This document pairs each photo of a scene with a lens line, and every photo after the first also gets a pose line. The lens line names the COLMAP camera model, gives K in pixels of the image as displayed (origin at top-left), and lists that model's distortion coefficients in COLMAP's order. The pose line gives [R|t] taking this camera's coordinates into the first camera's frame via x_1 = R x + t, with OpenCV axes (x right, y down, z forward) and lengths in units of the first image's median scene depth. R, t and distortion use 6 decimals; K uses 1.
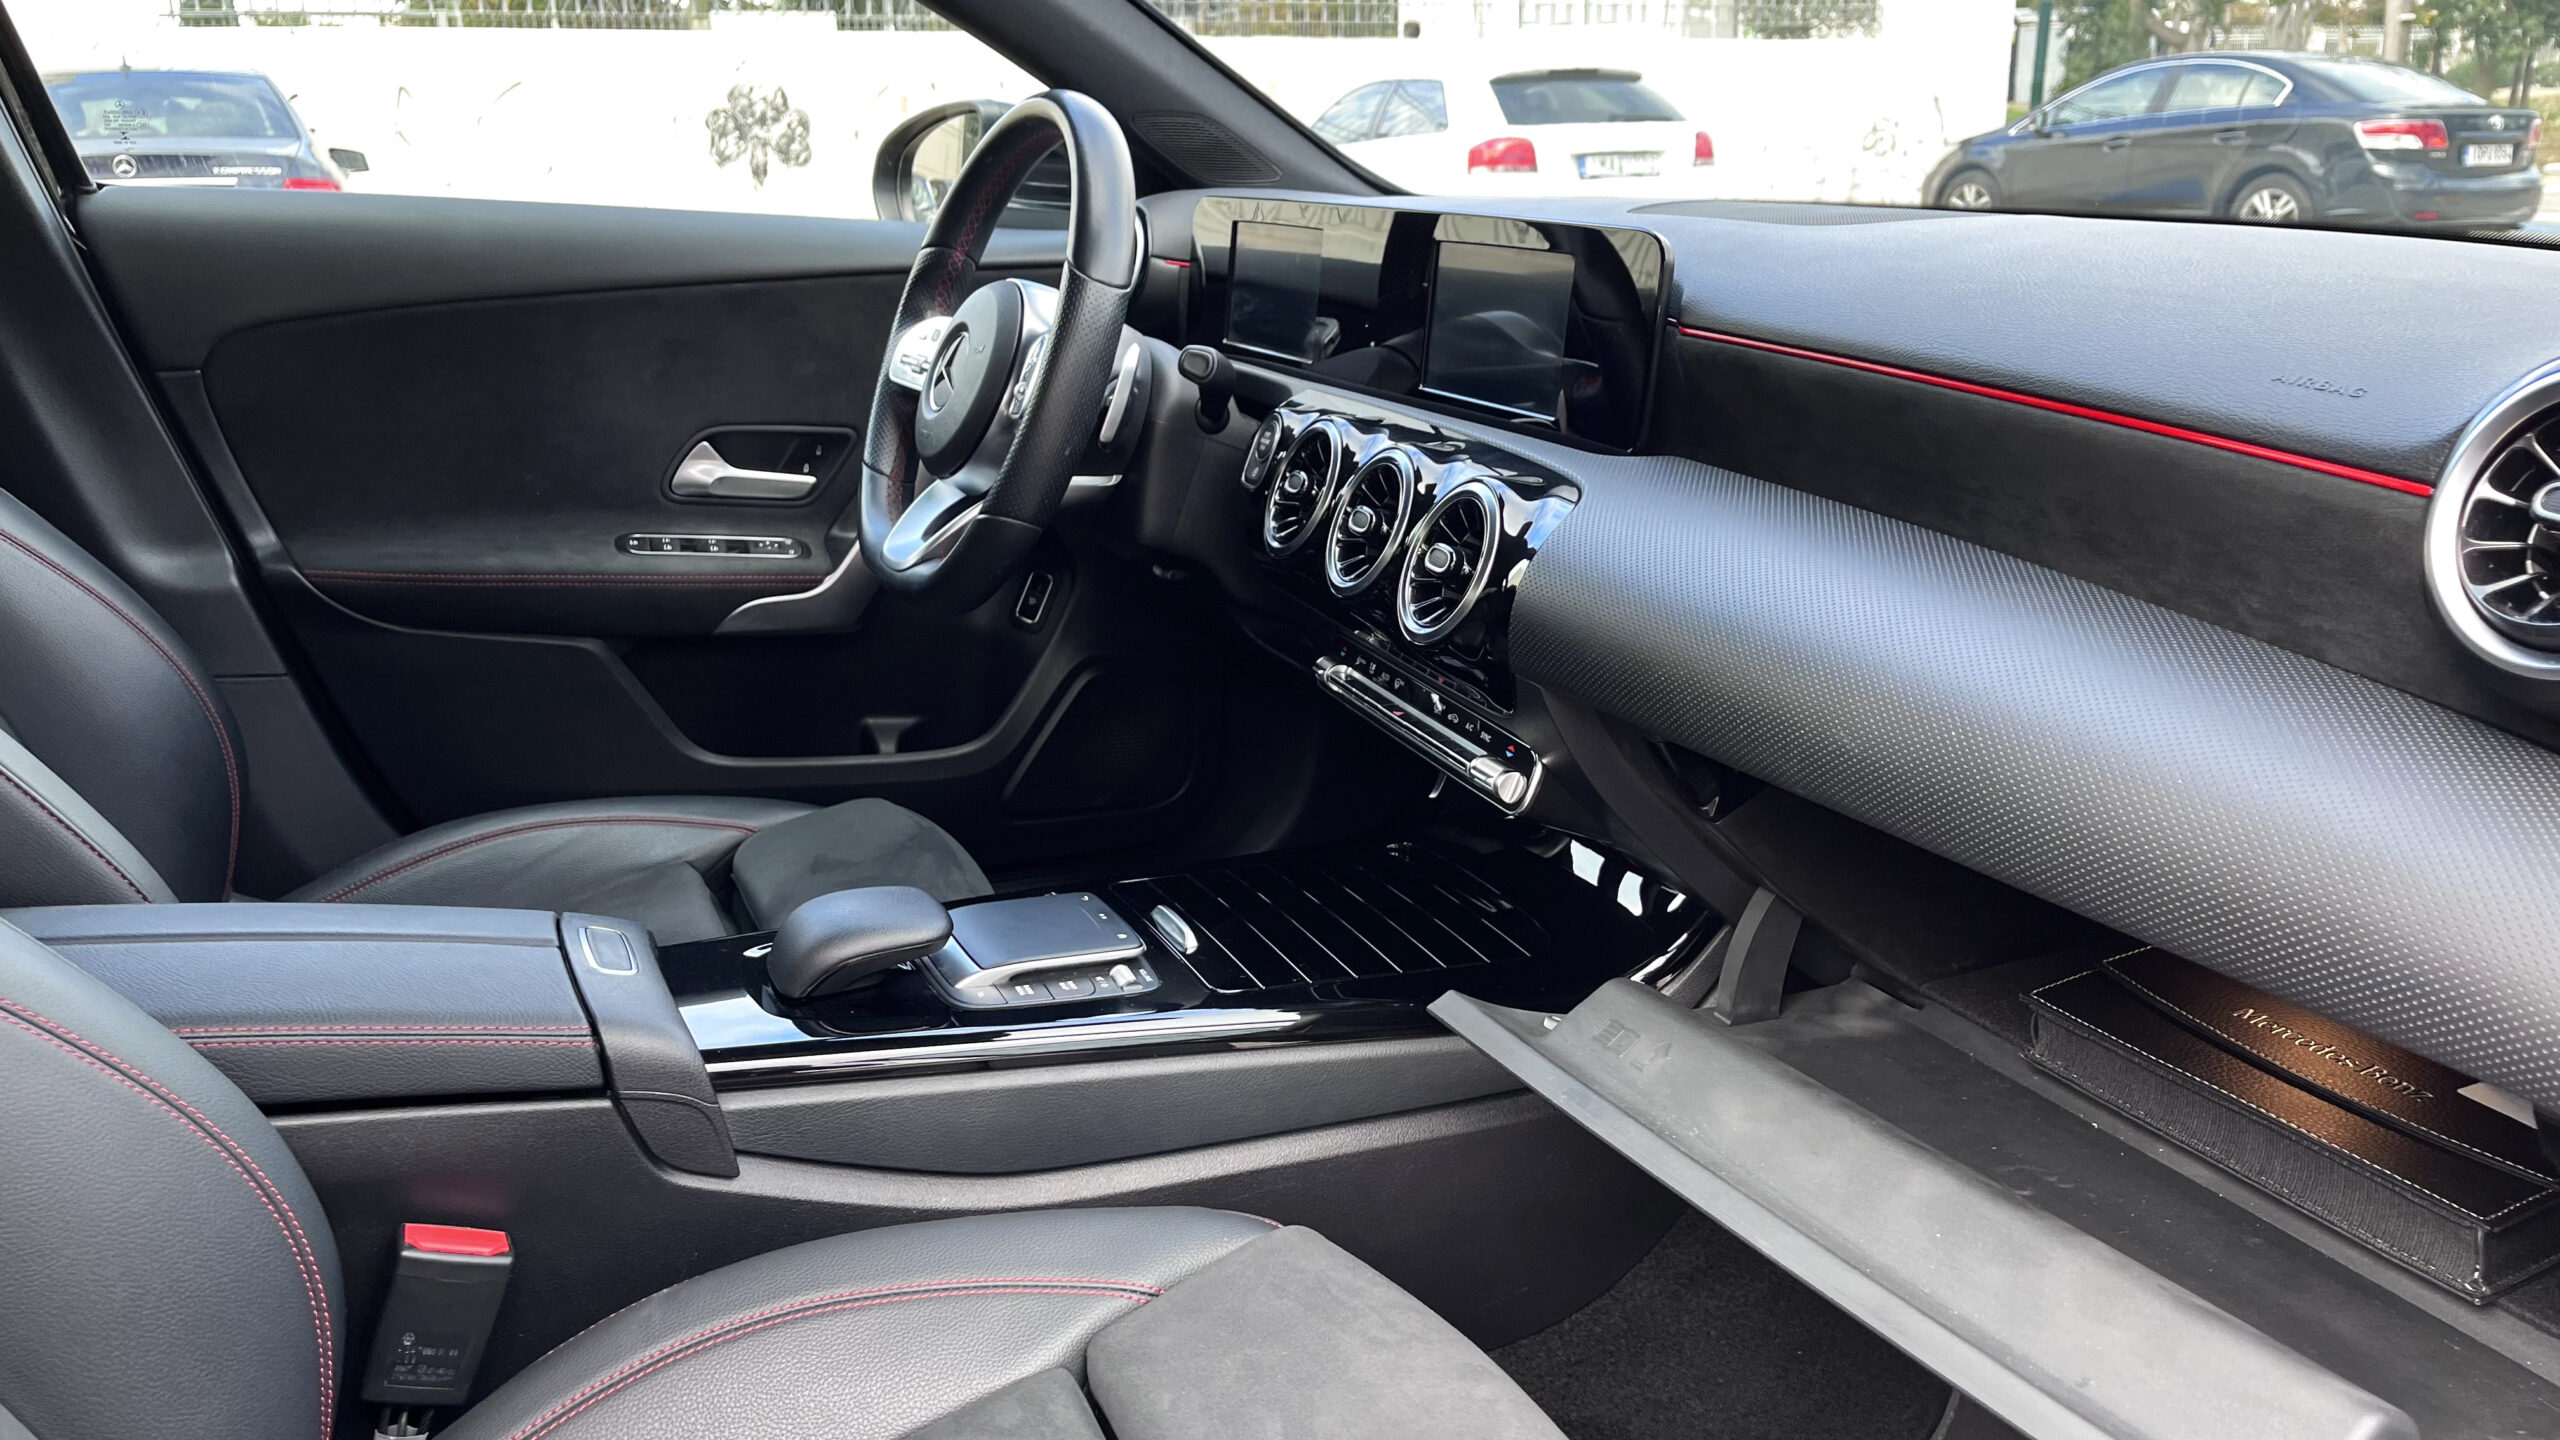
lens RADIAL K [[2054.9, 0, 1222.1], [0, 2054.9, 717.0], [0, 0, 1]] dist [0.071547, -0.108350]
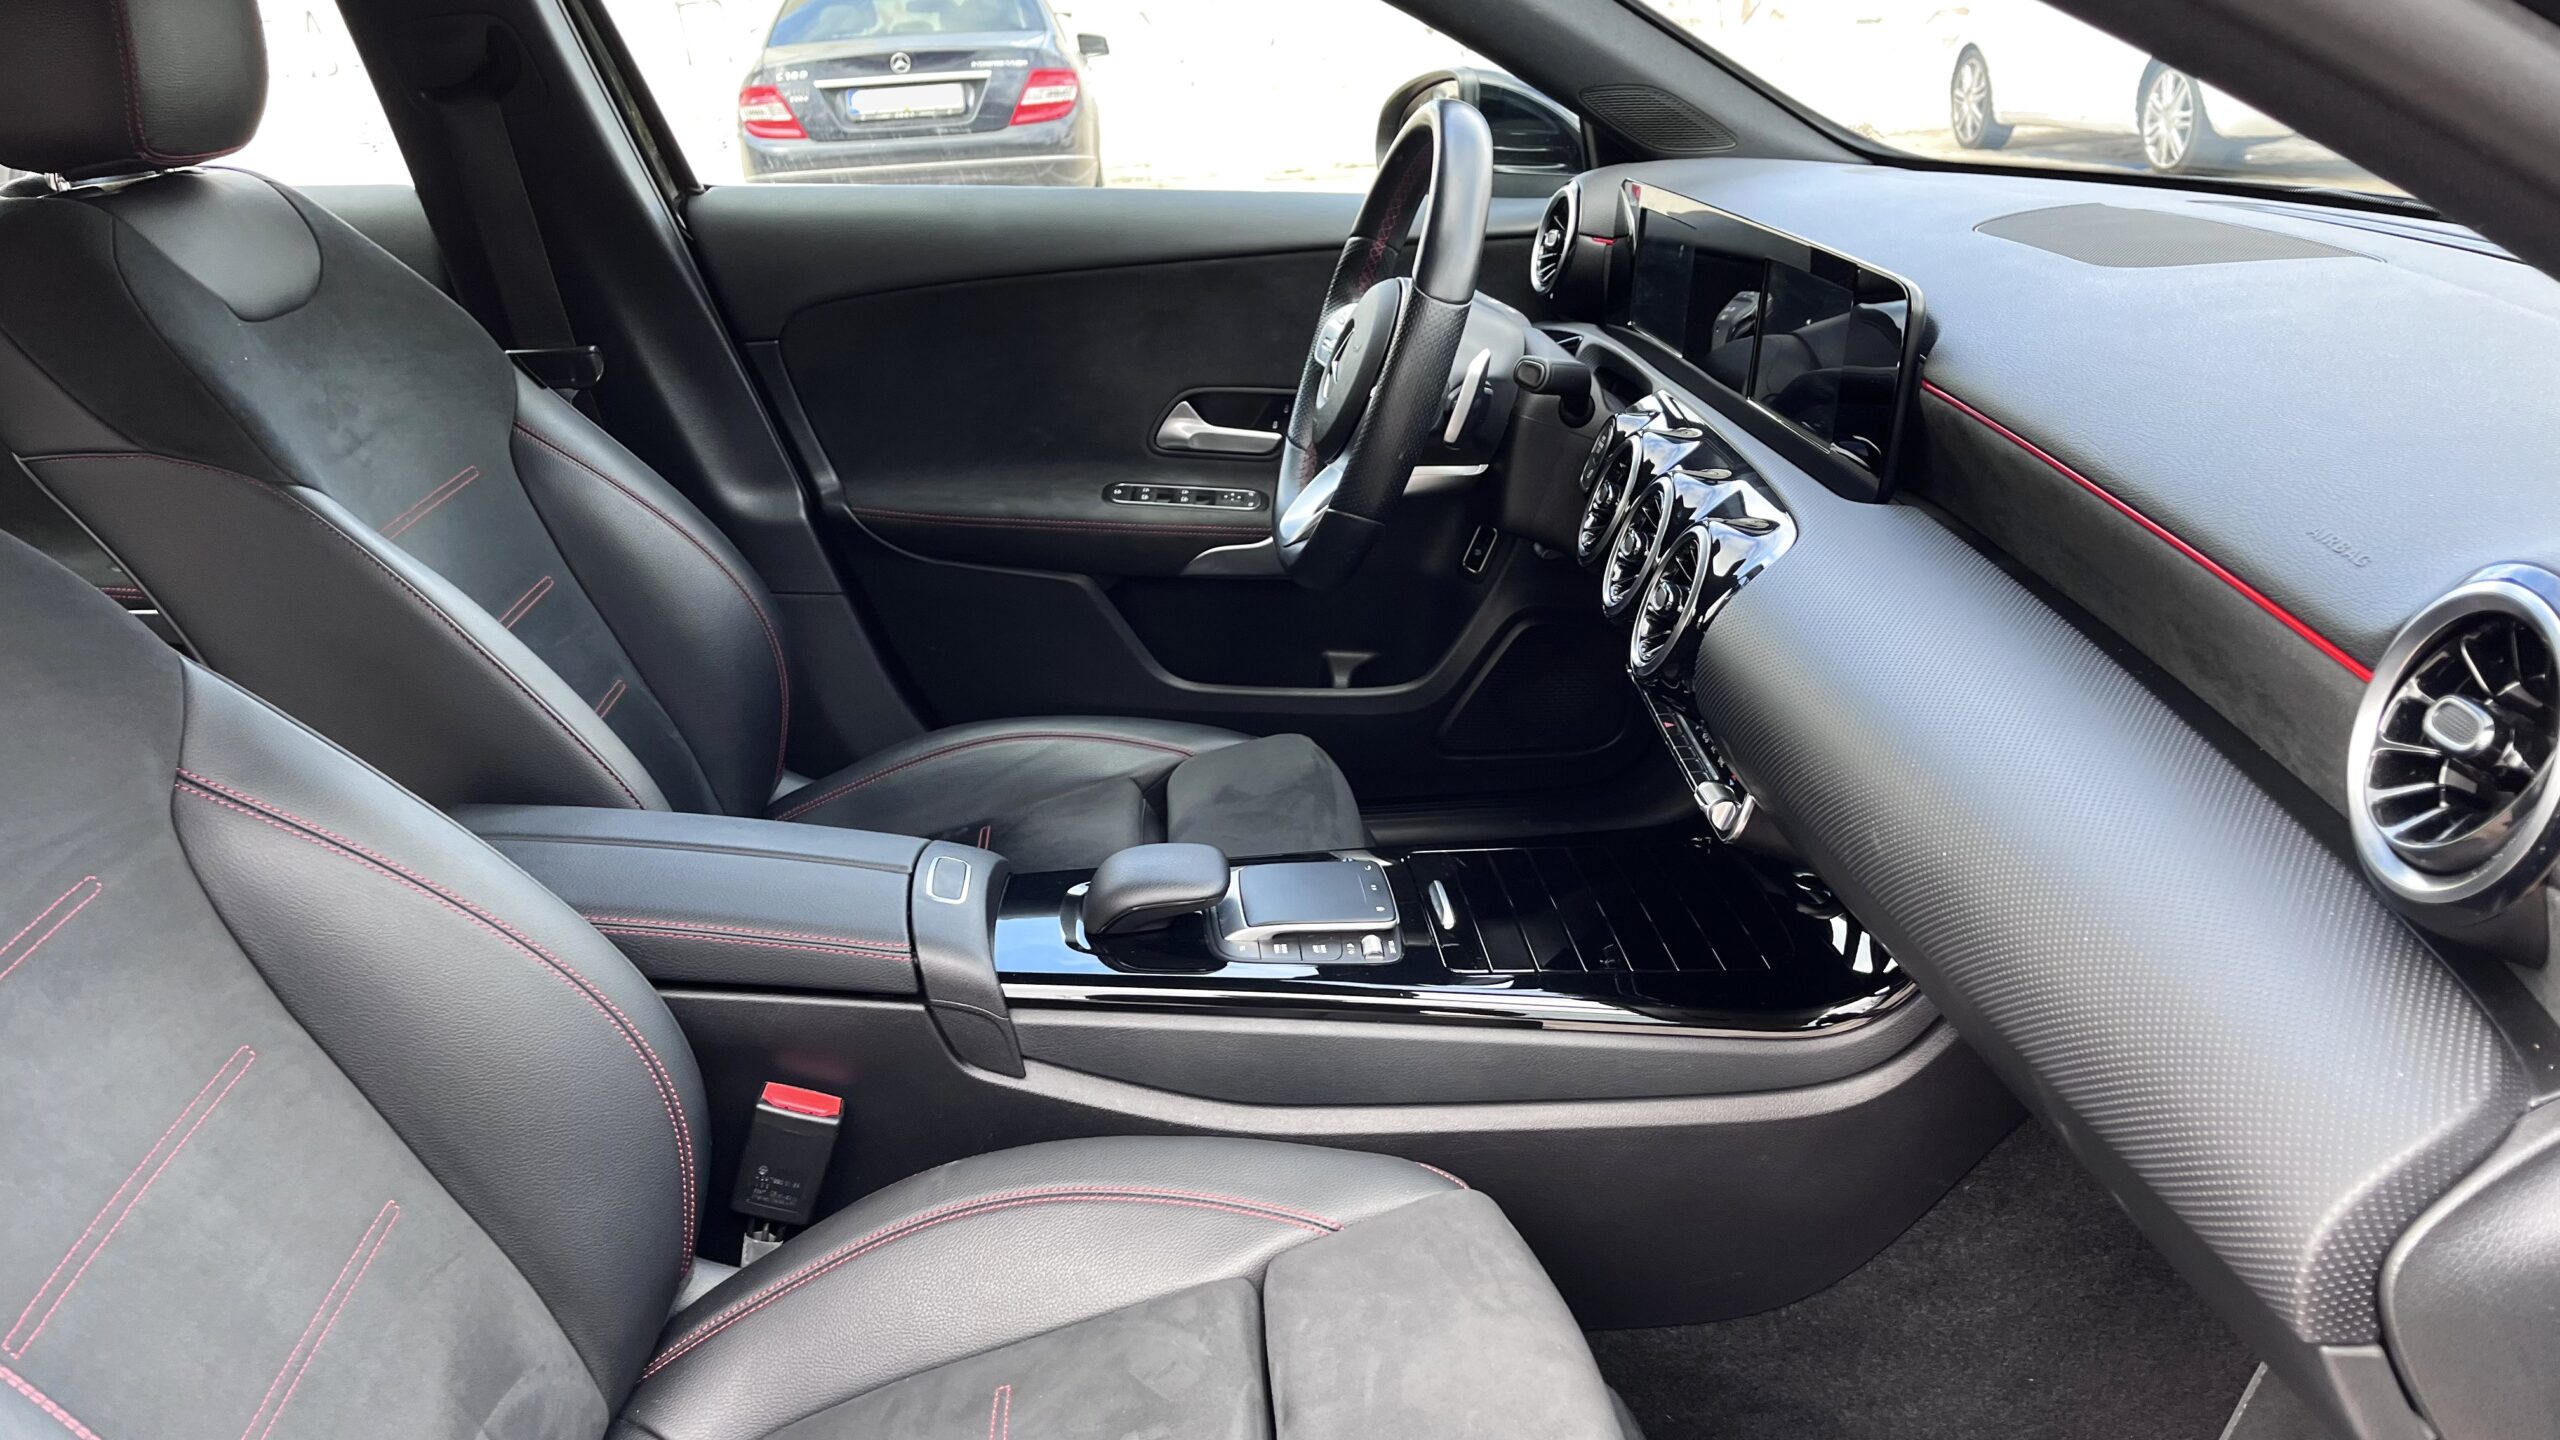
lens RADIAL K [[1992.6, 0, 1182.4], [0, 1992.6, 768.7], [0, 0, 1]] dist [0.117365, -0.223799]
pose [[0.938605, 0.083874, -0.334642, 0.159902], [-0.052166, 0.993348, 0.102655, -0.058144], [0.341026, -0.078895, 0.936737, -0.039815]]
